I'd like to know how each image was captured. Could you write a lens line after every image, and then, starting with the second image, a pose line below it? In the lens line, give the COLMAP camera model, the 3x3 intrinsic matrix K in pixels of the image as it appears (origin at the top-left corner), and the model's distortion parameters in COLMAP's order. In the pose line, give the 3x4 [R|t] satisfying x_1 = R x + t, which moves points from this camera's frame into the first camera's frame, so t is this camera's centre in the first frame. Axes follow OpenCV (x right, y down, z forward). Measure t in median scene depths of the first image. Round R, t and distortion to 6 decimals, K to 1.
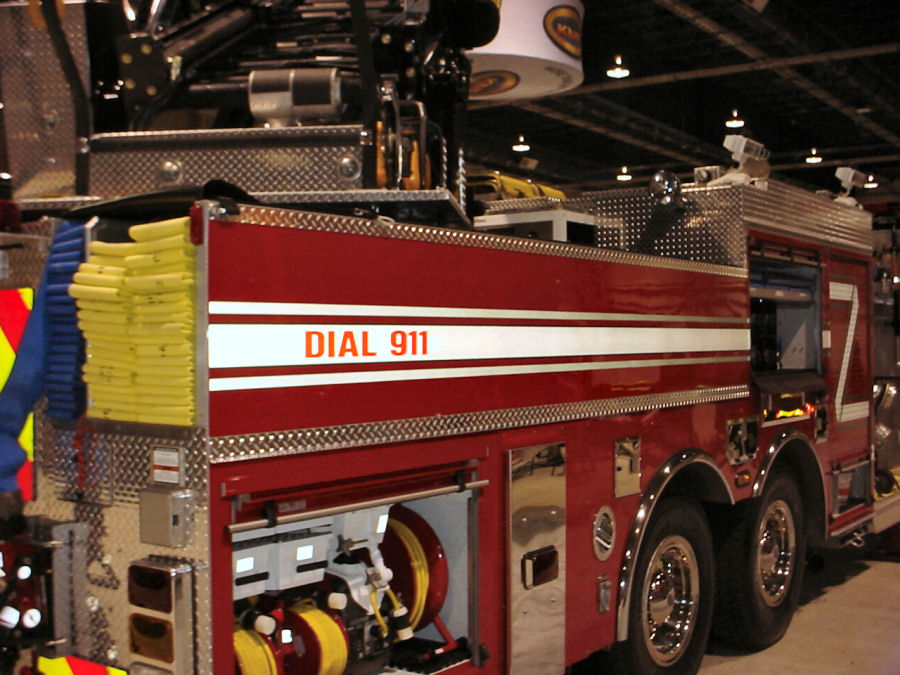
lens RADIAL K [[1111.0, 0, 452.0], [0, 1111.0, 337.8], [0, 0, 1]] dist [-0.147584, 0.000000]
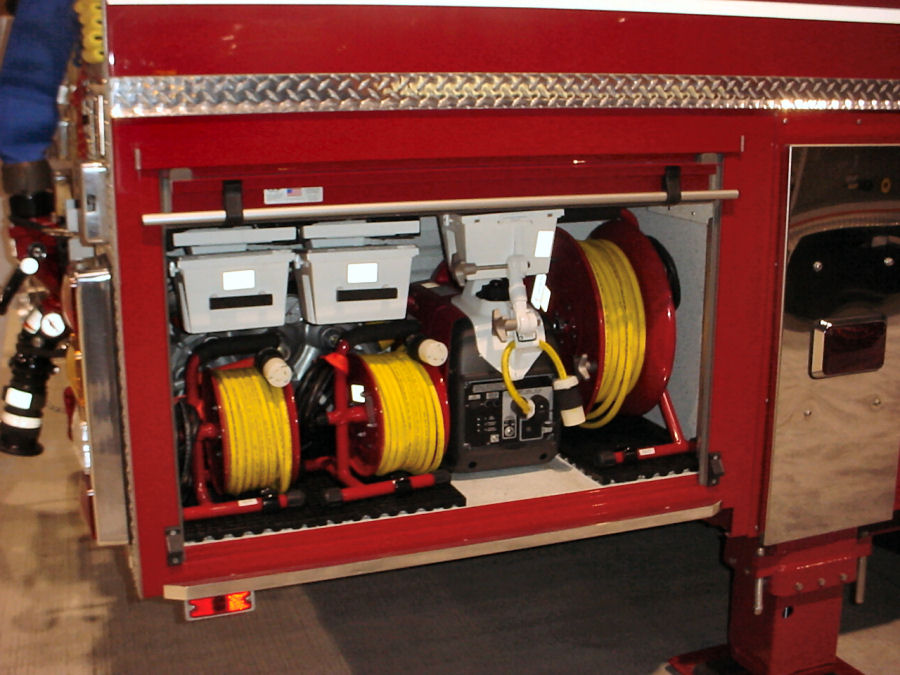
lens RADIAL K [[1111.0, 0, 450.6], [0, 1111.0, 336.4], [0, 0, 1]] dist [-0.147584, 0.000000]
pose [[0.837741, 0.133076, -0.529604, 0.241867], [-0.004318, 0.971435, 0.237266, 0.069846], [0.546050, -0.196480, 0.814386, 0.448781]]
